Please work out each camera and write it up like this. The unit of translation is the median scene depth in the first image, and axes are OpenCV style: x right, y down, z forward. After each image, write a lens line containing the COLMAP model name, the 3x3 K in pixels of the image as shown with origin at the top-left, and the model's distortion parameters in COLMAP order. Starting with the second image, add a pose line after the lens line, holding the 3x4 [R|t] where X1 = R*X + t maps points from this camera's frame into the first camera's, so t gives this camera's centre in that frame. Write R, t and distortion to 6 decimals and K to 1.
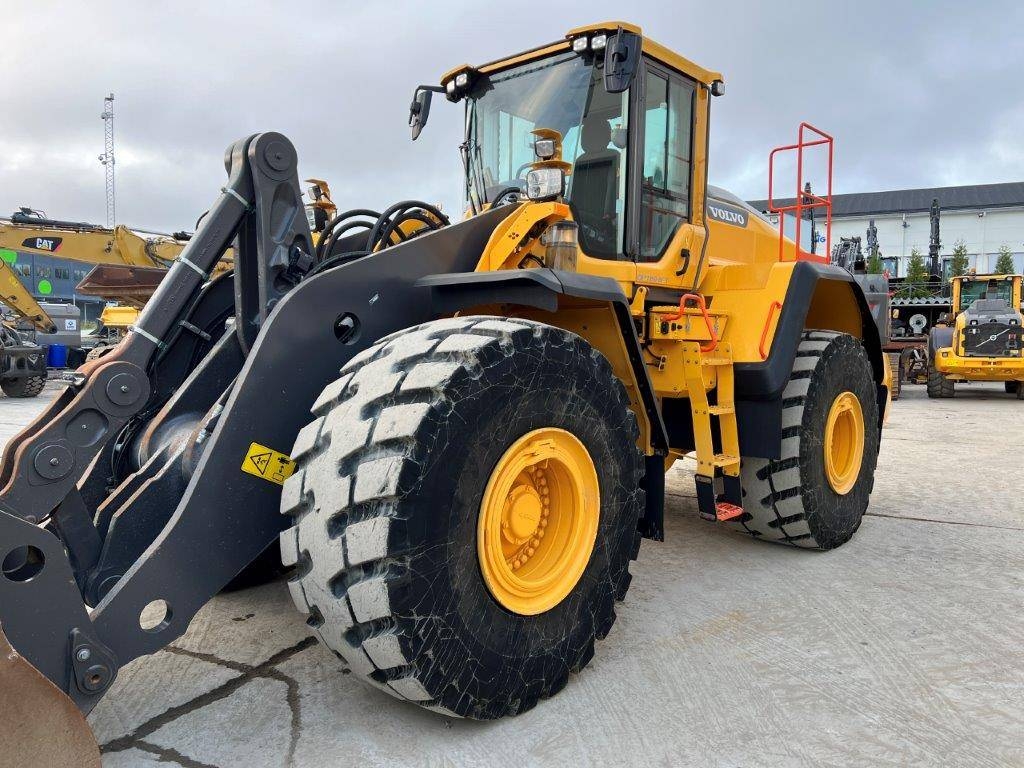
lens RADIAL K [[761.9, 0, 510.5], [0, 761.9, 382.6], [0, 0, 1]] dist [-0.001568, -0.055504]
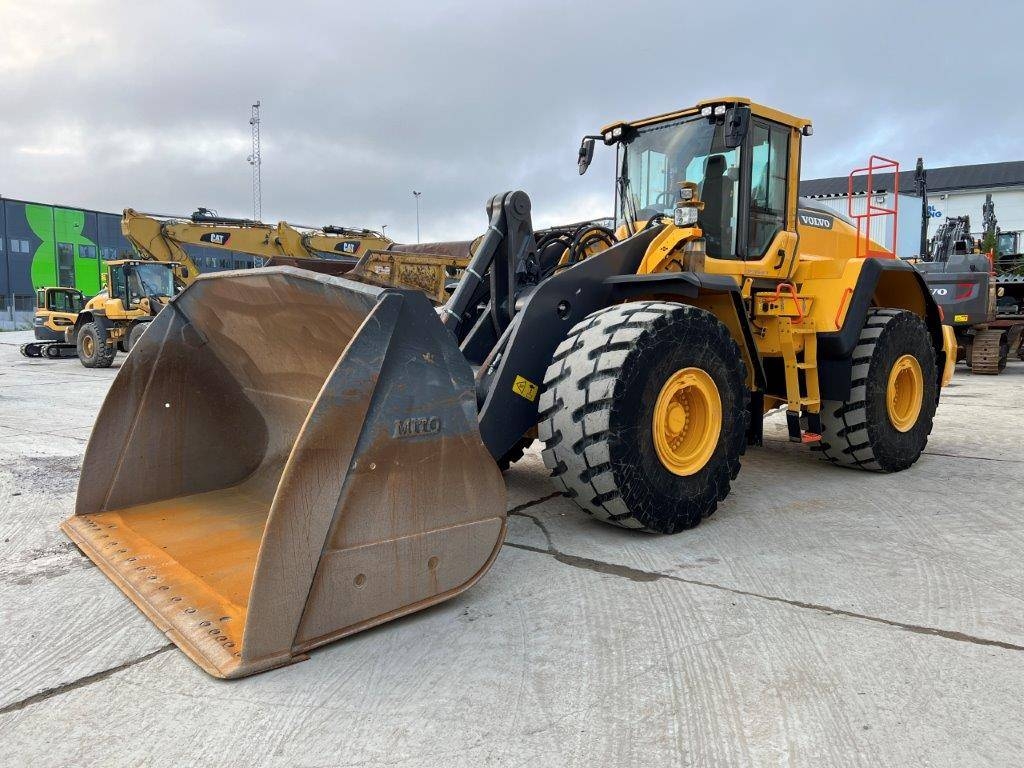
lens RADIAL K [[761.9, 0, 483.1], [0, 761.9, 379.6], [0, 0, 1]] dist [-0.001568, -0.055504]
pose [[0.987430, 0.007444, -0.157882, -0.091593], [-0.003929, 0.999738, 0.022567, 0.032947], [0.158009, -0.021663, 0.987200, -0.484009]]
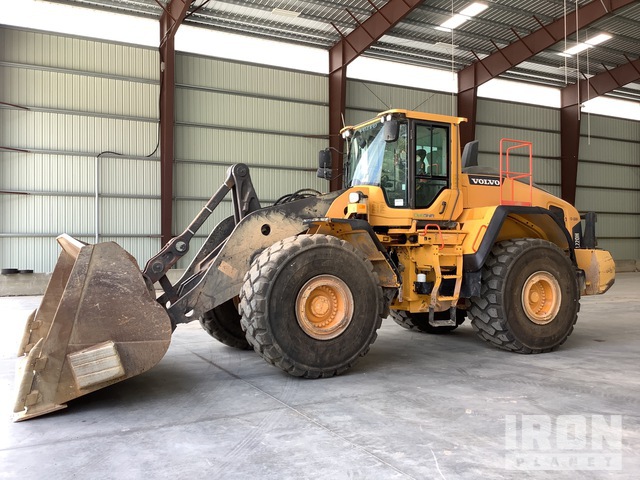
lens RADIAL K [[544.1, 0, 313.2], [0, 544.1, 243.3], [0, 0, 1]] dist [0.041026, 0.005949]
pose [[0.925712, -0.016409, -0.377872, 0.499583], [-0.010732, 0.997517, -0.069608, 0.055739], [0.378076, 0.068492, 0.923237, -0.588778]]
